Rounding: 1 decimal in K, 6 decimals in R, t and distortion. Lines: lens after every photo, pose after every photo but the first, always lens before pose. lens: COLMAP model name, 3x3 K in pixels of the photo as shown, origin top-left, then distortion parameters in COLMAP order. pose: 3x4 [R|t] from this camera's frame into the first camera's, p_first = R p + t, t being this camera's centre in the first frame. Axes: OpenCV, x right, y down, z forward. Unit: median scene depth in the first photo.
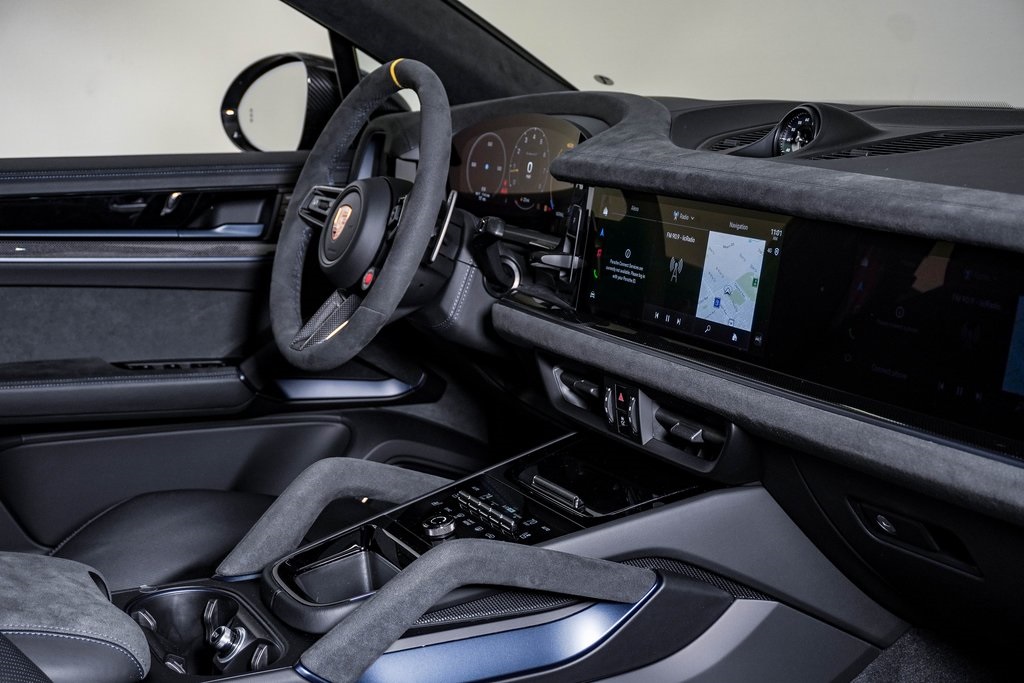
lens RADIAL K [[1549.4, 0, 517.2], [0, 1549.4, 335.4], [0, 0, 1]] dist [0.080689, 0.000000]
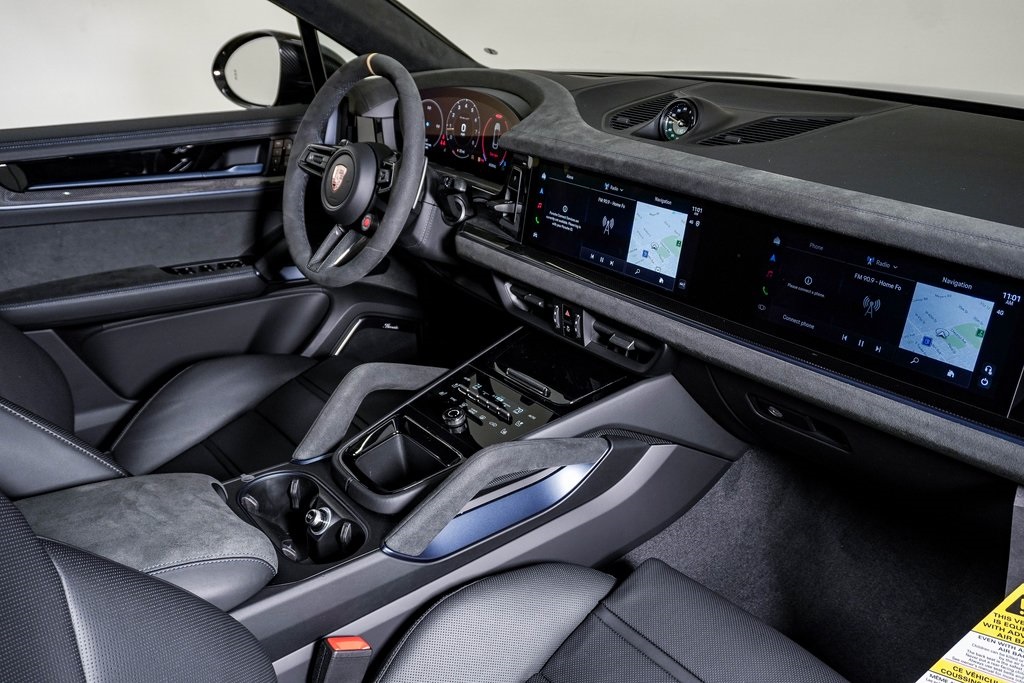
lens RADIAL K [[882.4, 0, 516.8], [0, 882.4, 338.1], [0, 0, 1]] dist [0.019470, -0.005343]
pose [[0.981606, -0.067189, 0.178705, -0.128296], [0.028490, 0.977098, 0.210874, -0.112435], [-0.188781, -0.201904, 0.961039, 0.215198]]
